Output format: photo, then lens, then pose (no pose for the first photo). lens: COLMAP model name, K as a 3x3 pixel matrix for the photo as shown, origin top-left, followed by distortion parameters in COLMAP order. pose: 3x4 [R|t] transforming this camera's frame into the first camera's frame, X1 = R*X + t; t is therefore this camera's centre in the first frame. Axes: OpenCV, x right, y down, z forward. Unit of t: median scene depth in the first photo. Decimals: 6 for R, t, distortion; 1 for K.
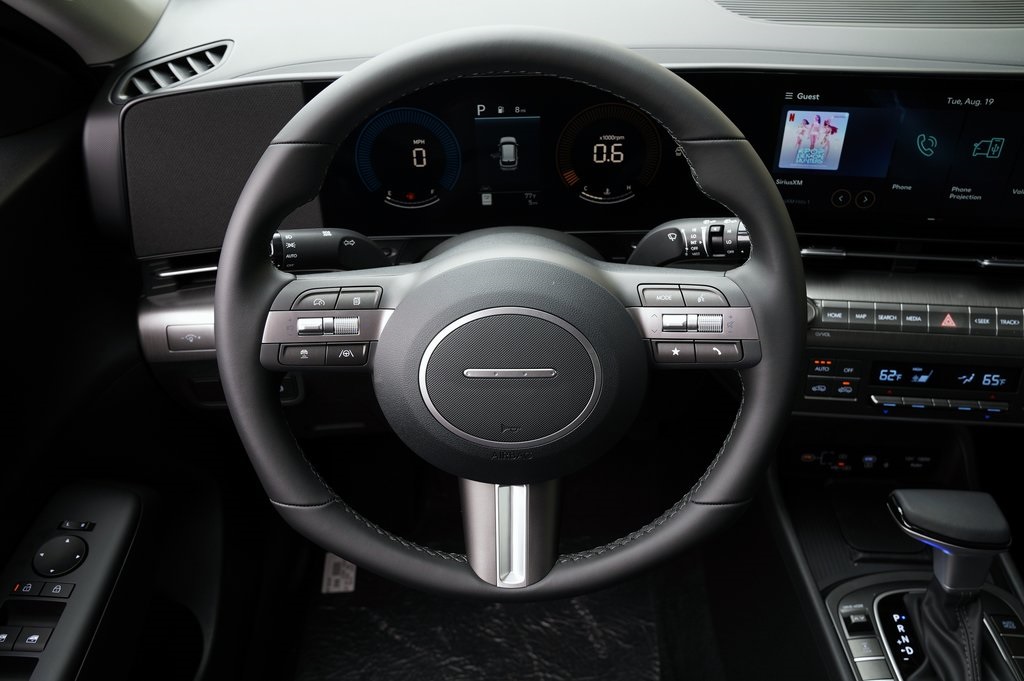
lens RADIAL K [[825.2, 0, 512.0], [0, 825.2, 340.5], [0, 0, 1]] dist [-0.096768, 0.111581]
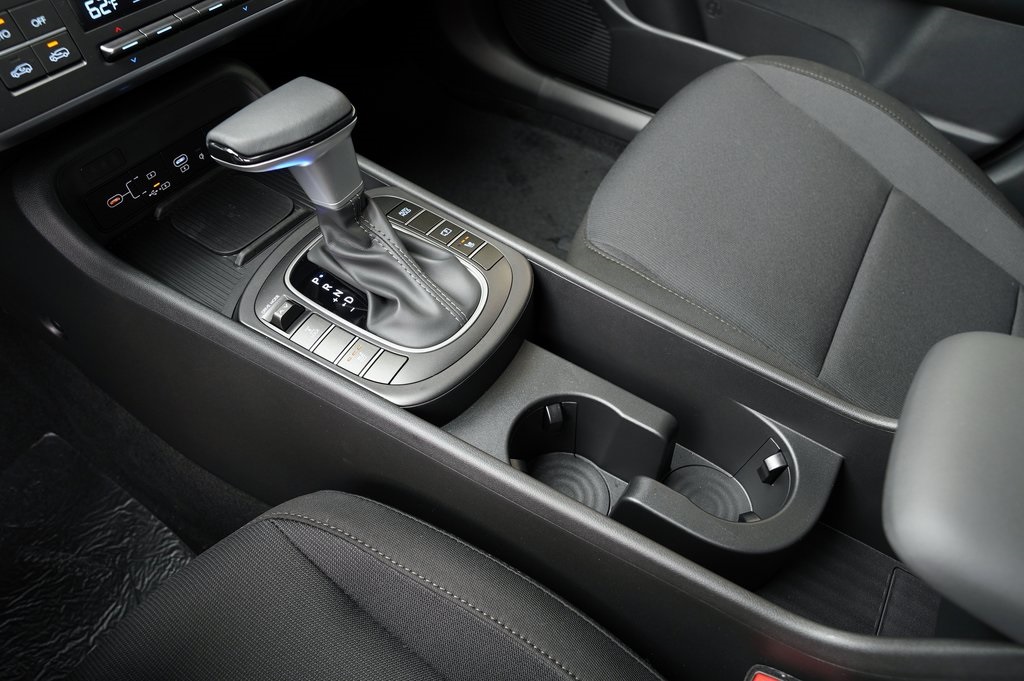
lens RADIAL K [[702.8, 0, 530.1], [0, 702.8, 355.5], [0, 0, 1]] dist [-0.145607, 0.079593]
pose [[0.513019, -0.652877, 0.557282, 0.149182], [0.473315, 0.756768, 0.450861, 0.189248], [-0.716089, 0.032470, 0.697253, 0.364380]]
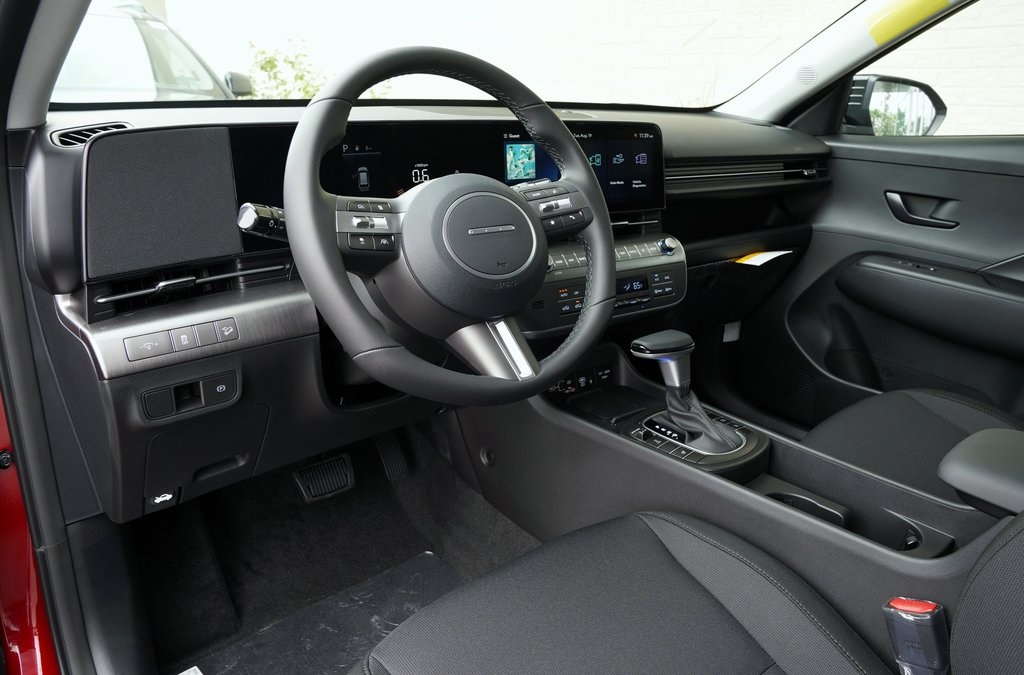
lens RADIAL K [[716.1, 0, 512.0], [0, 716.1, 337.5], [0, 0, 1]] dist [-0.116815, 0.005460]
pose [[0.754728, -0.171001, 0.633359, -0.622546], [0.378464, 0.902073, -0.207436, 0.371823], [-0.535865, 0.396261, 0.745537, 0.026145]]
